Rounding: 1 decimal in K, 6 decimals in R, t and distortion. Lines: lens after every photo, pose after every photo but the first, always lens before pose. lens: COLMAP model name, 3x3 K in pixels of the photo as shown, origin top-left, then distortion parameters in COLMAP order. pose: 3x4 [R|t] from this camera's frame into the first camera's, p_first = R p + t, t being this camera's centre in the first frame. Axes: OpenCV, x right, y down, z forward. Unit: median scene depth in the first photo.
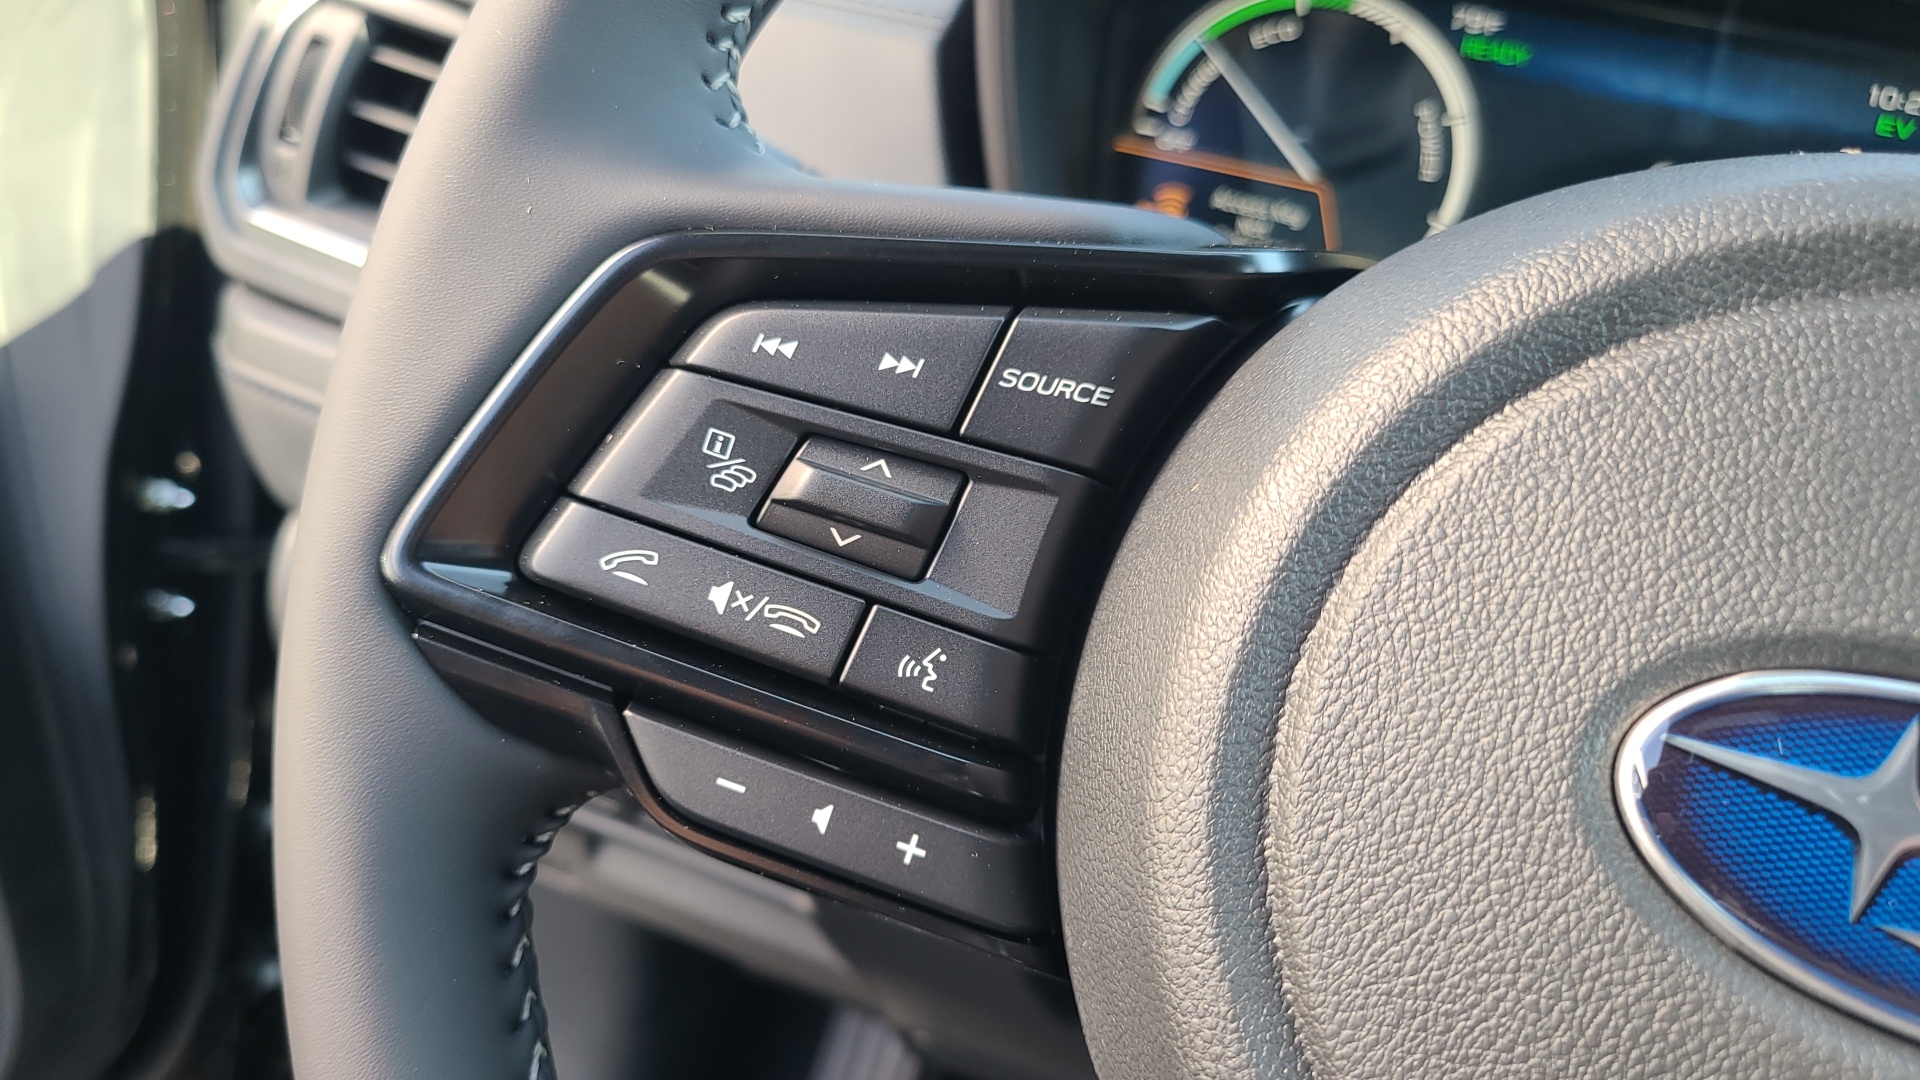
lens RADIAL K [[1470.0, 0, 960.8], [0, 1470.0, 551.1], [0, 0, 1]] dist [-0.000747, 0.003605]
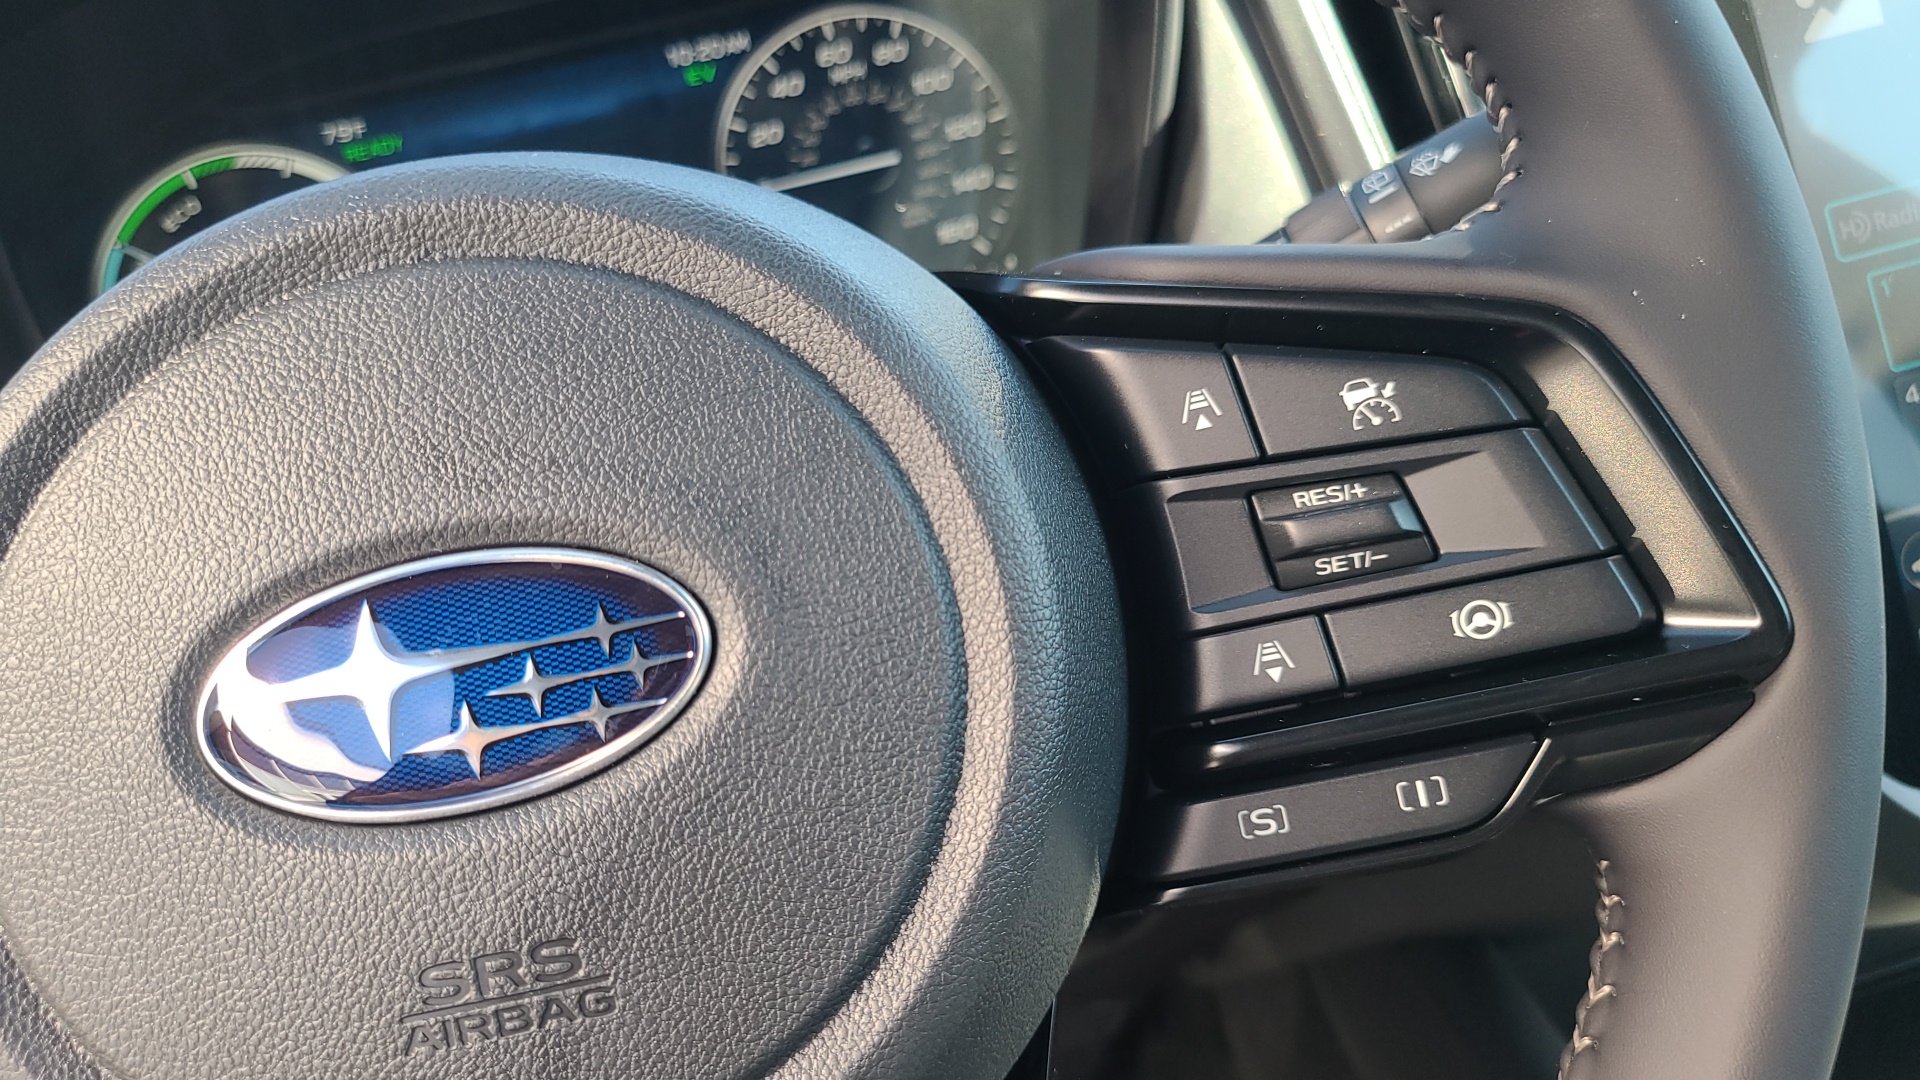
lens RADIAL K [[1453.3, 0, 932.1], [0, 1453.3, 555.7], [0, 0, 1]] dist [0.003317, 0.008874]
pose [[0.819094, -0.486781, 0.303528, 0.498931], [0.498410, 0.865845, 0.043594, 0.199645], [-0.284029, 0.115573, 0.951825, -0.296249]]
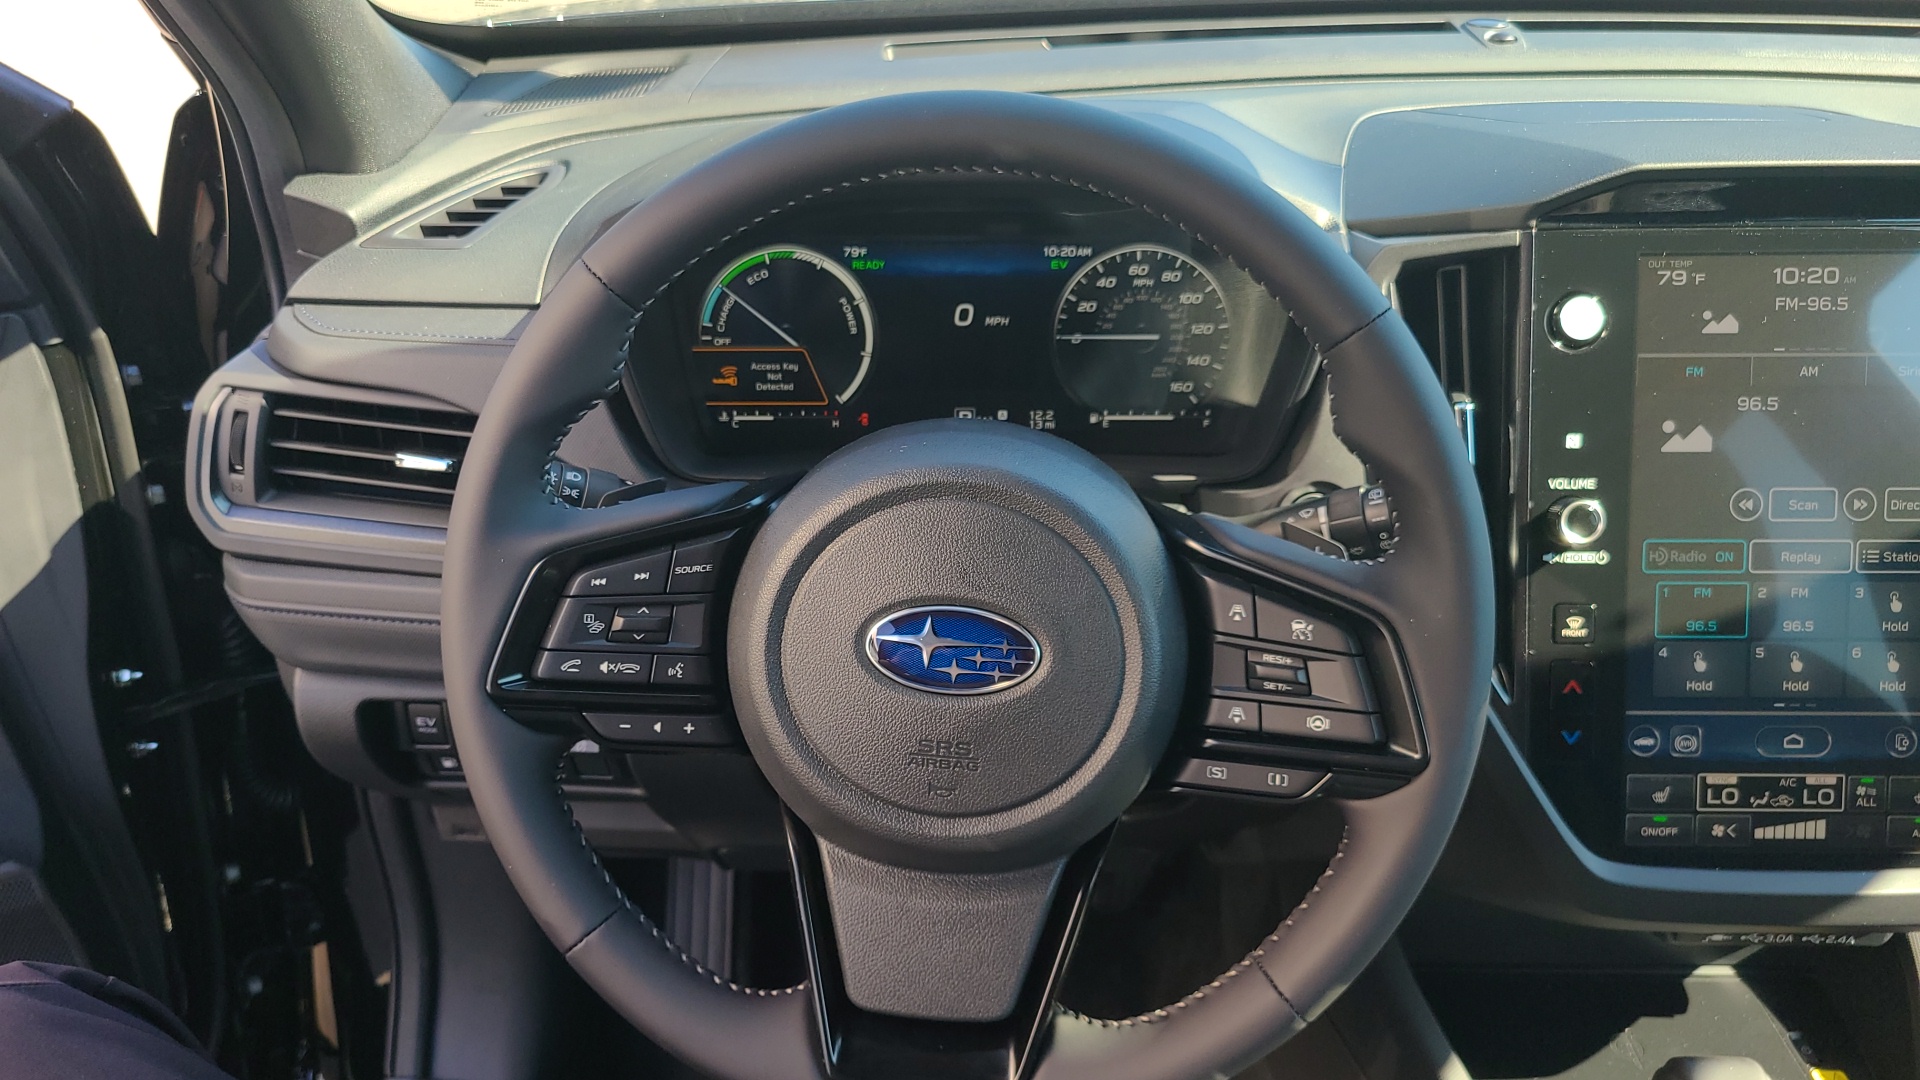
lens RADIAL K [[1446.9, 0, 933.9], [0, 1446.9, 507.5], [0, 0, 1]] dist [0.065111, -0.046362]
pose [[0.946065, -0.270850, 0.177765, 0.035585], [0.262306, 0.962415, 0.070380, -0.313615], [-0.190146, -0.019956, 0.981553, -2.024249]]
